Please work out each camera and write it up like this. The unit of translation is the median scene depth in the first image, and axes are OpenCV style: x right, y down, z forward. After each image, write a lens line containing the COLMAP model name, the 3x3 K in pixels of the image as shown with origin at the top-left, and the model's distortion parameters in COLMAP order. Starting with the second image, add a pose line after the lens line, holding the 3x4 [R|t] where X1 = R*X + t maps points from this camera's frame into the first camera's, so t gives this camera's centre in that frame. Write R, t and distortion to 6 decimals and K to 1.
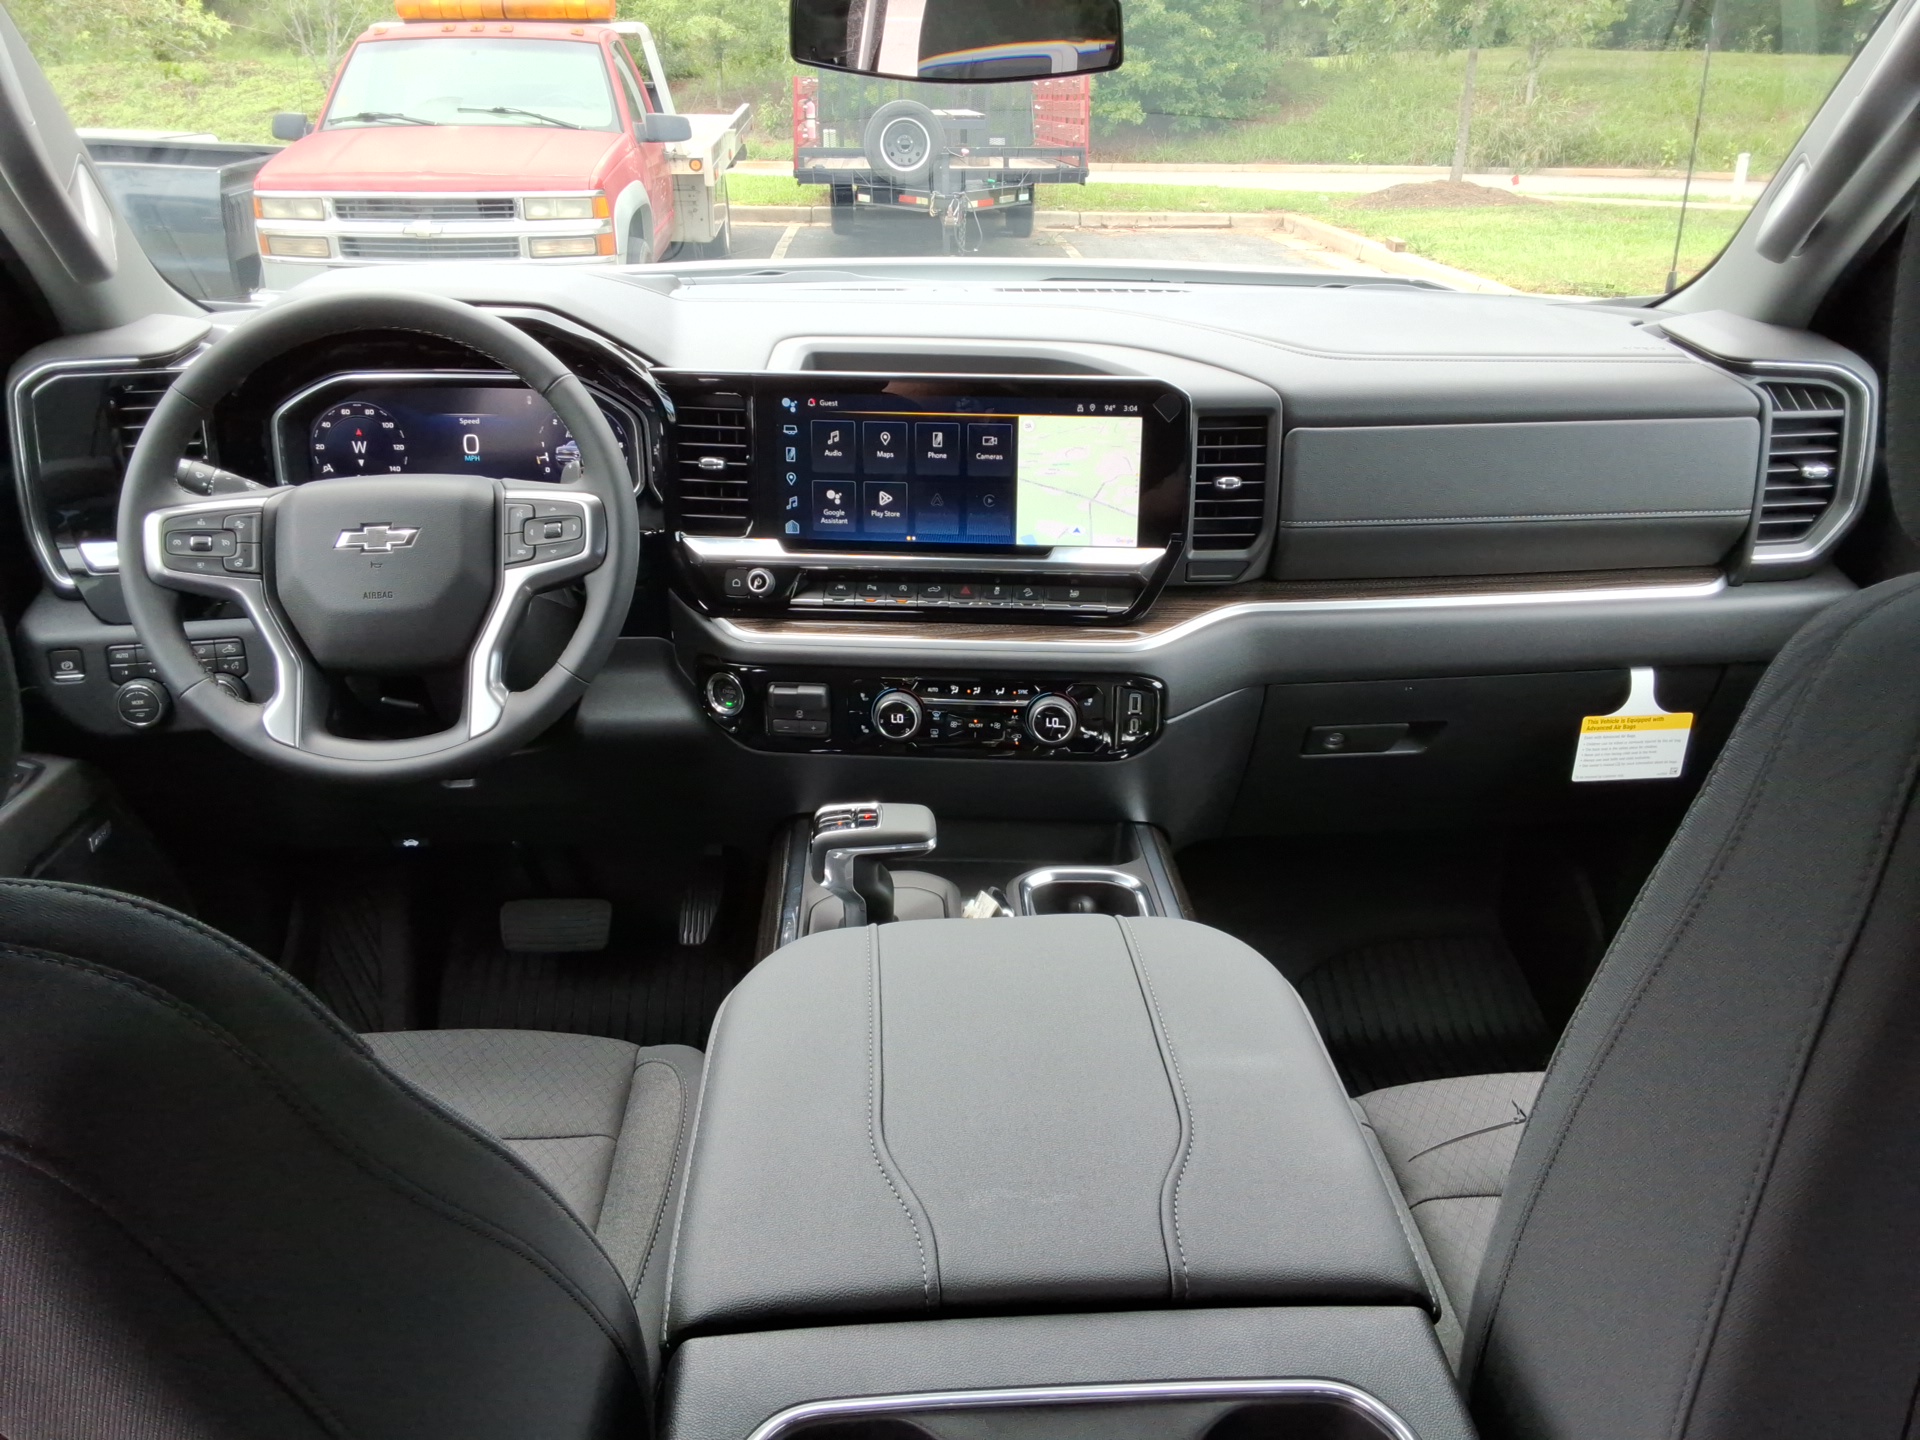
lens RADIAL K [[1695.3, 0, 1117.7], [0, 1695.3, 756.8], [0, 0, 1]] dist [0.003012, -0.011720]
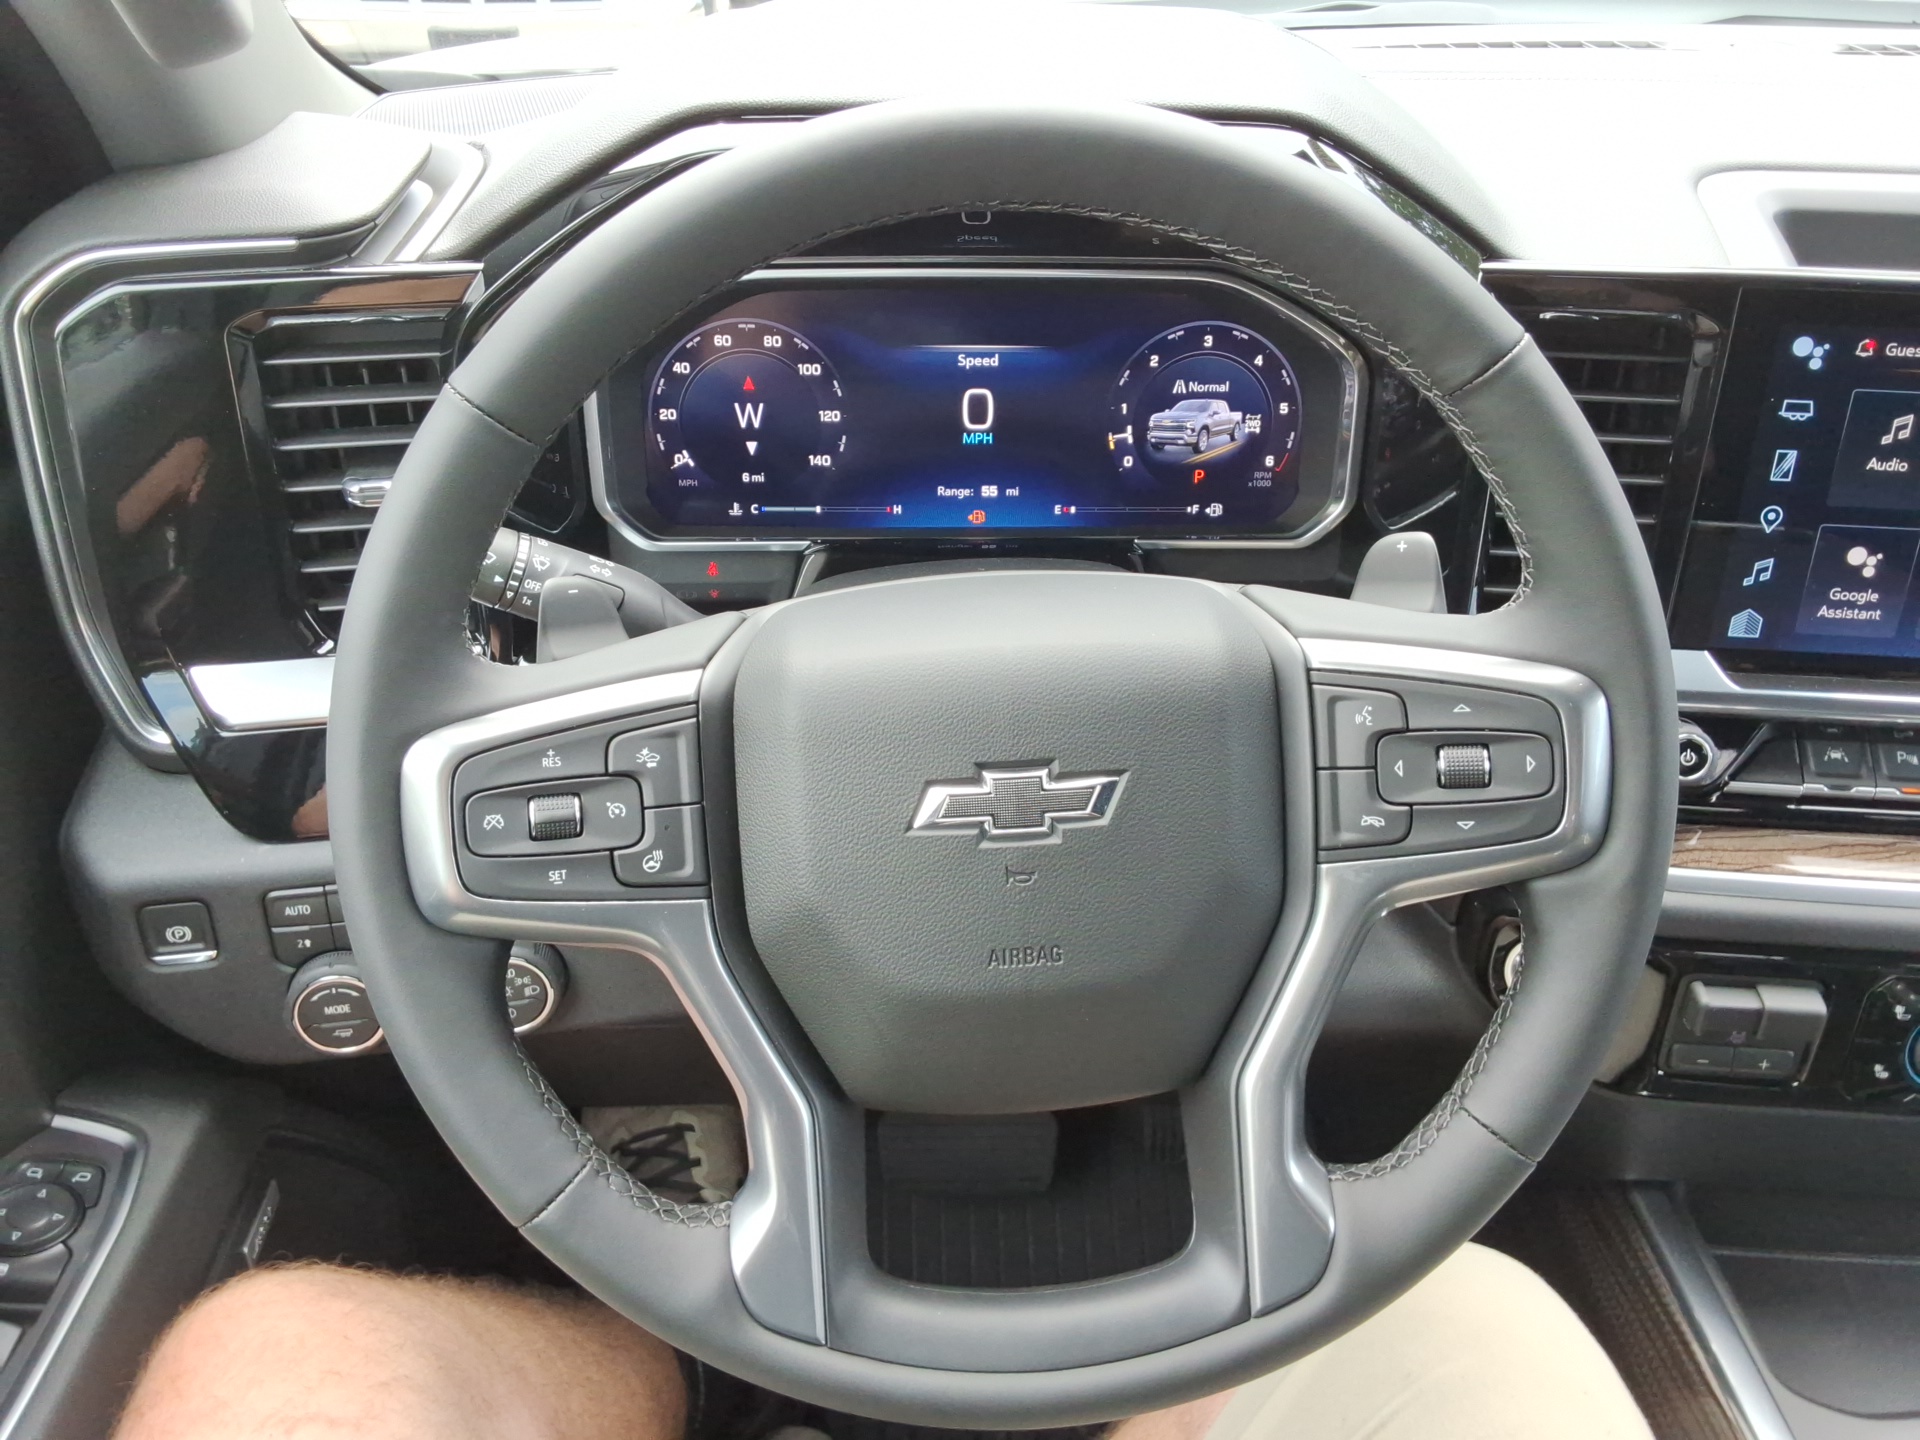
lens RADIAL K [[1549.4, 0, 976.1], [0, 1549.4, 701.5], [0, 0, 1]] dist [0.132407, -0.211020]
pose [[0.998778, 0.018502, -0.045834, -0.379073], [-0.011446, 0.988670, 0.149665, -0.177451], [0.048084, -0.148958, 0.987674, 0.586587]]
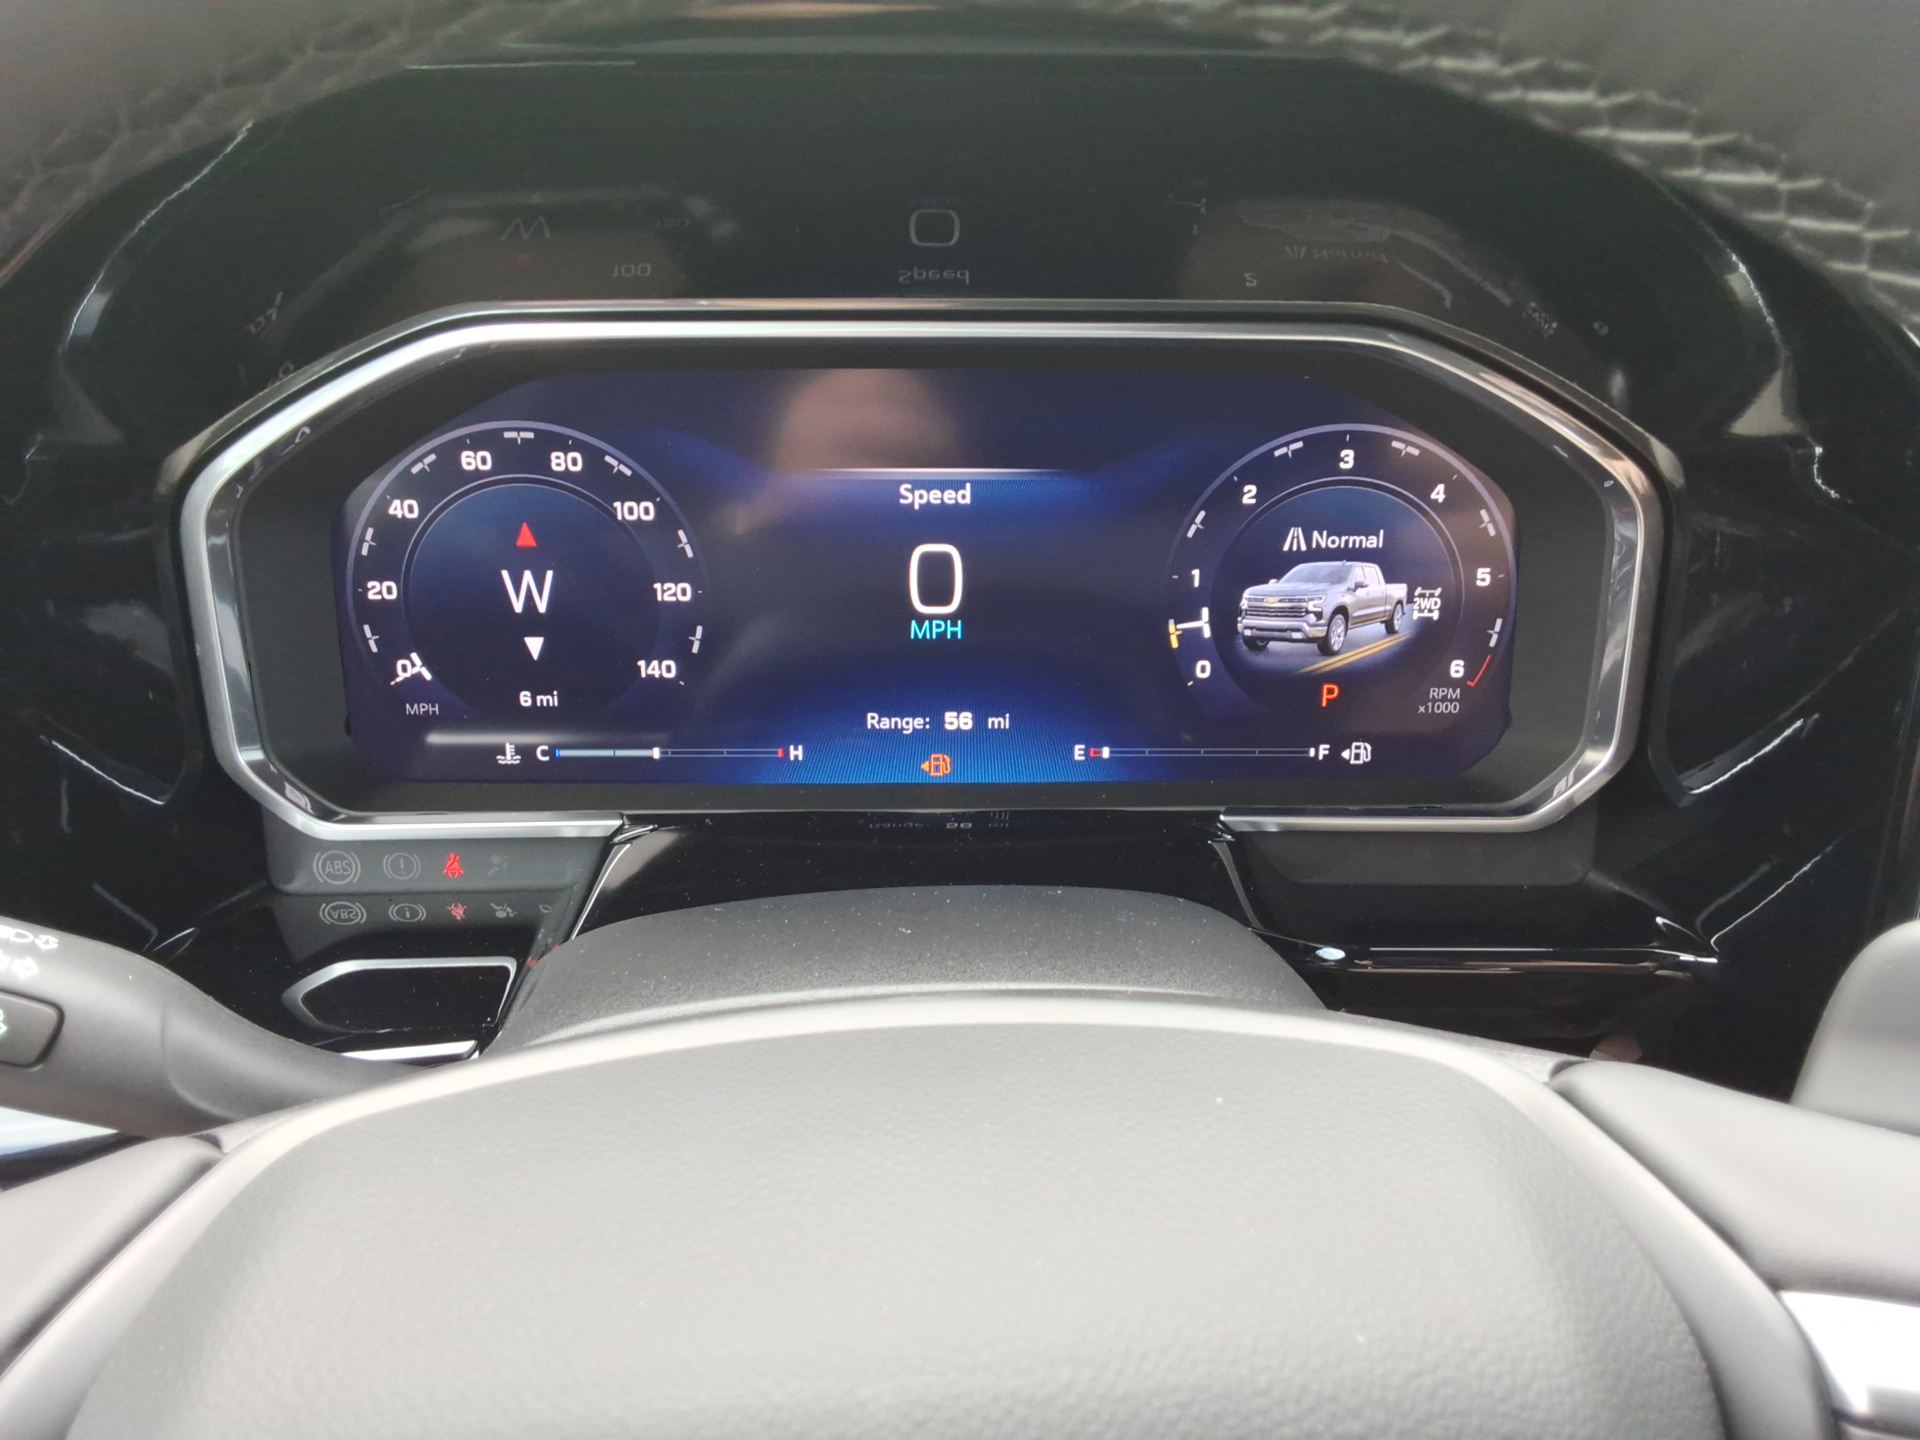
lens RADIAL K [[1522.3, 0, 970.9], [0, 1522.3, 709.2], [0, 0, 1]] dist [0.131115, -0.216824]
pose [[0.996898, 0.014950, -0.077271, -0.375442], [-0.010124, 0.997995, 0.062472, -0.188321], [0.078050, -0.061496, 0.995051, 0.799039]]
